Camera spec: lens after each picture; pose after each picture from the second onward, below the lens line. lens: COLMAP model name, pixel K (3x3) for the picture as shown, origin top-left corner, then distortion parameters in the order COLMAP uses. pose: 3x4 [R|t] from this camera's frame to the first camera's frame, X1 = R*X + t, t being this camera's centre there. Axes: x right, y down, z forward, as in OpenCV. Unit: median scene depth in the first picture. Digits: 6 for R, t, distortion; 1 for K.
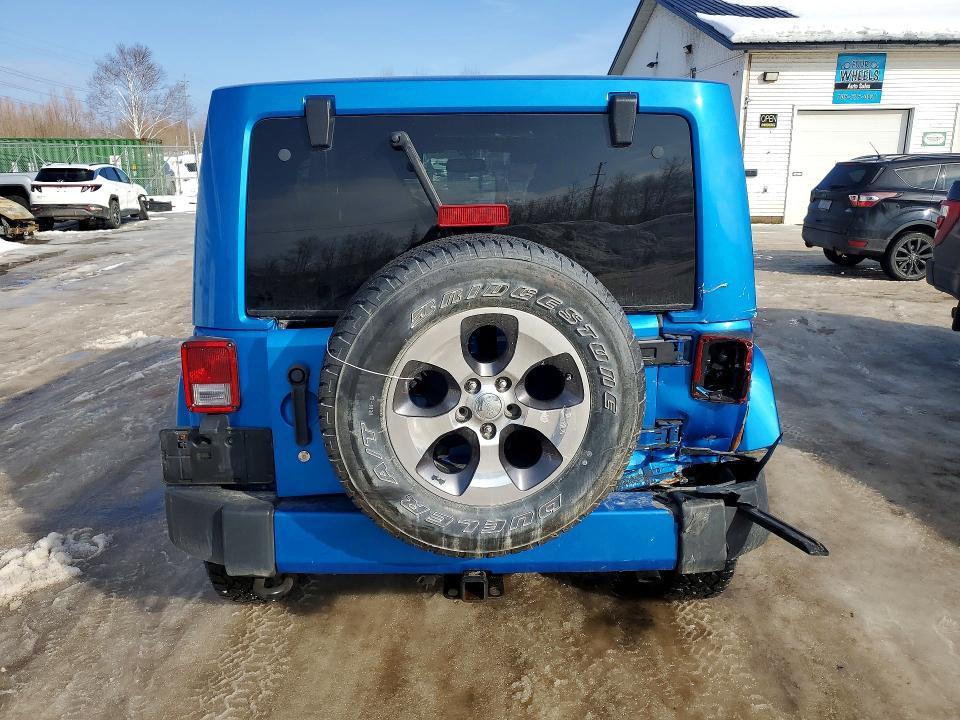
lens RADIAL K [[755.3, 0, 480.0], [0, 755.3, 360.0], [0, 0, 1]] dist [0.003579, 0.011234]
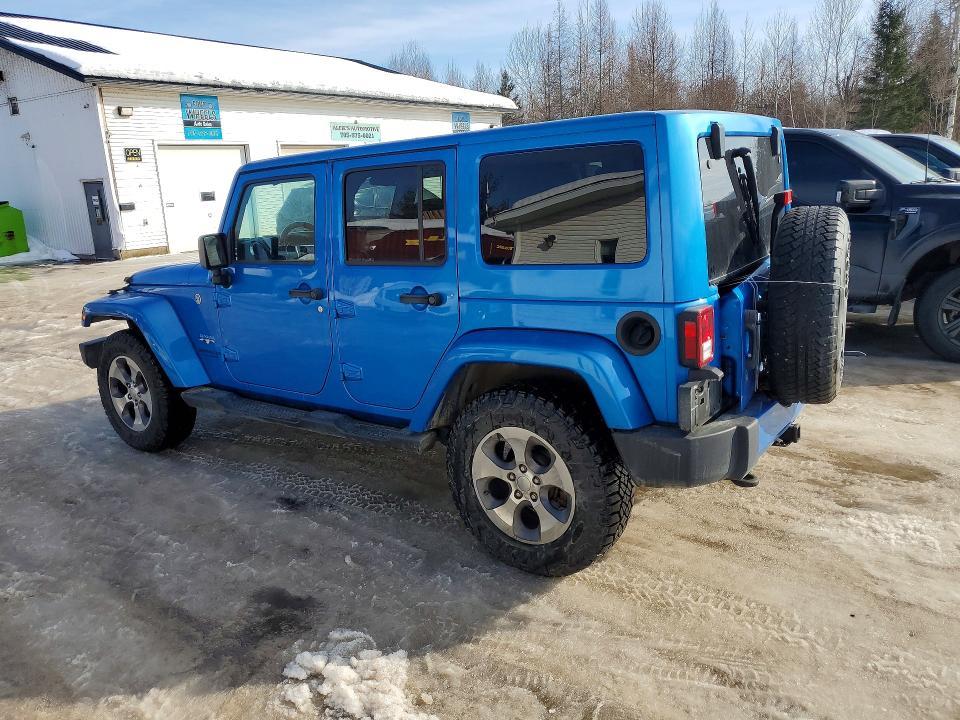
lens RADIAL K [[755.3, 0, 480.0], [0, 755.3, 360.0], [0, 0, 1]] dist [0.003579, 0.011234]
pose [[0.579140, -0.213449, 0.786789, -0.206553], [0.248241, 0.965456, 0.079195, -0.017717], [-0.776514, 0.149448, 0.612121, 0.065845]]
